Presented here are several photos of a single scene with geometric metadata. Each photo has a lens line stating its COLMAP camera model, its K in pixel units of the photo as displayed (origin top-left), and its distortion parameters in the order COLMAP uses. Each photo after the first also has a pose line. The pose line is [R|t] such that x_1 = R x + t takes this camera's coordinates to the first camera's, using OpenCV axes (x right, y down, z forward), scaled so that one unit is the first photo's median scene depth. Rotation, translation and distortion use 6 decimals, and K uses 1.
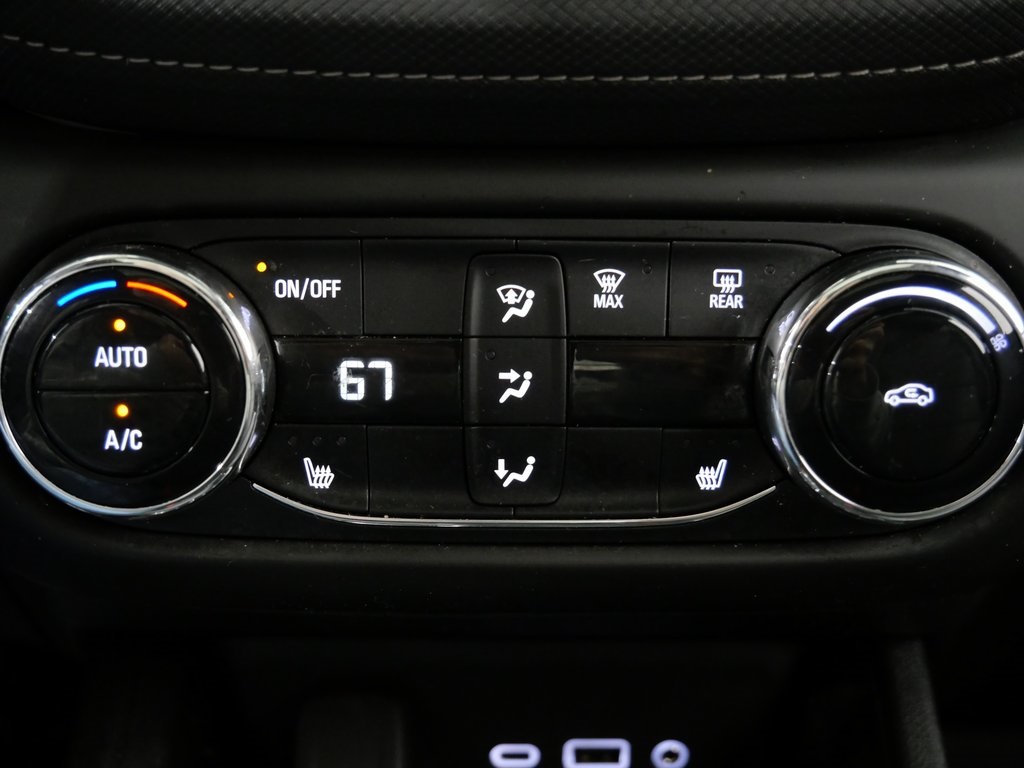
lens RADIAL K [[1319.2, 0, 510.4], [0, 1319.2, 384.7], [0, 0, 1]] dist [0.018715, 0.000000]
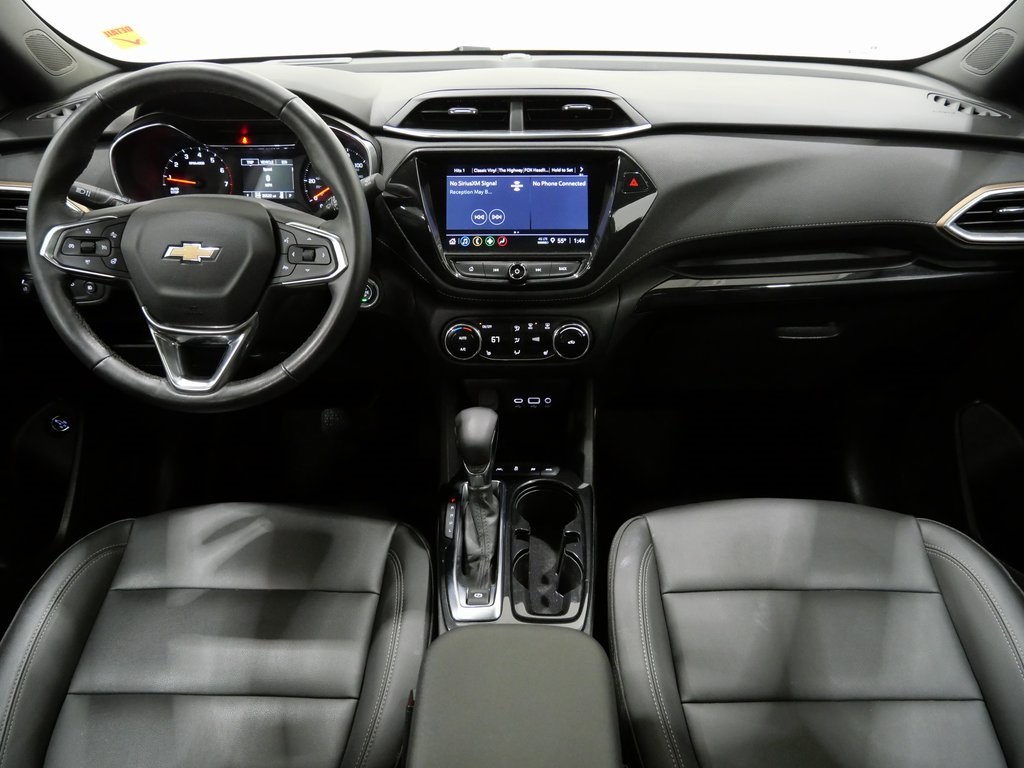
lens RADIAL K [[758.0, 0, 512.2], [0, 758.0, 384.8], [0, 0, 1]] dist [-0.050407, 0.018342]
pose [[0.999814, -0.004632, -0.018716, 0.052151], [0.007761, 0.985281, 0.170765, -0.450893], [0.017649, -0.170879, 0.985134, -2.978813]]
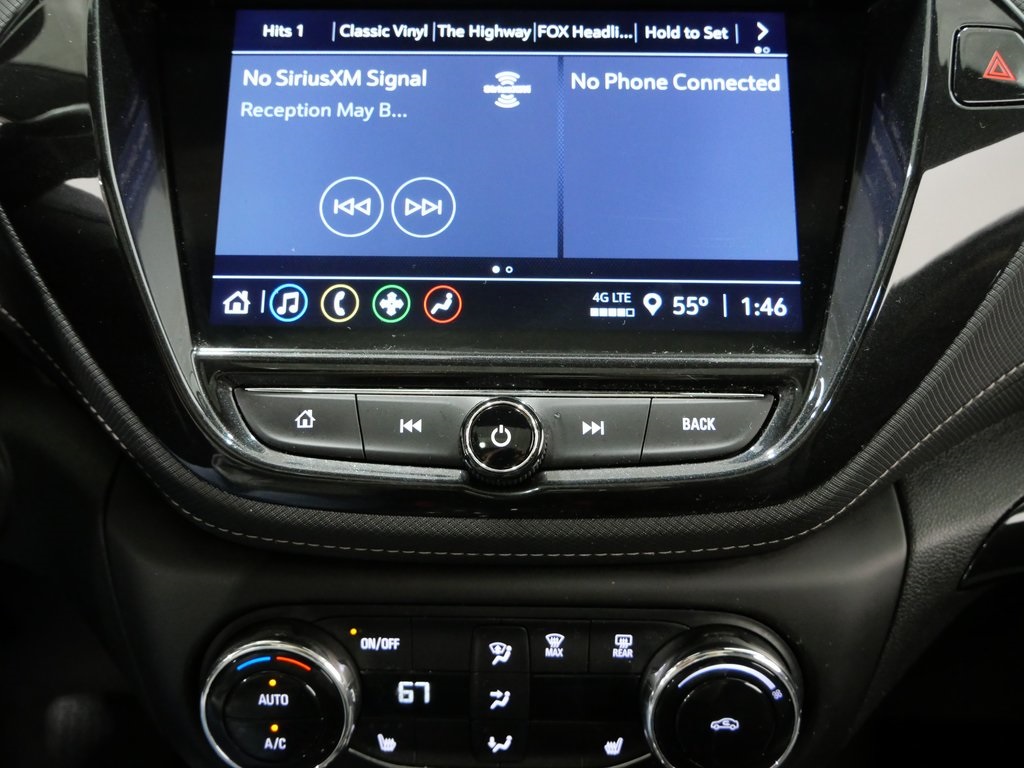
lens RADIAL K [[895.8, 0, 514.6], [0, 895.8, 382.9], [0, 0, 1]] dist [-0.003306, -0.001771]
pose [[0.999809, 0.006595, -0.018416, 0.041992], [-0.005720, 0.998871, 0.047159, -0.470090], [0.018706, -0.047045, 0.998718, -0.151933]]
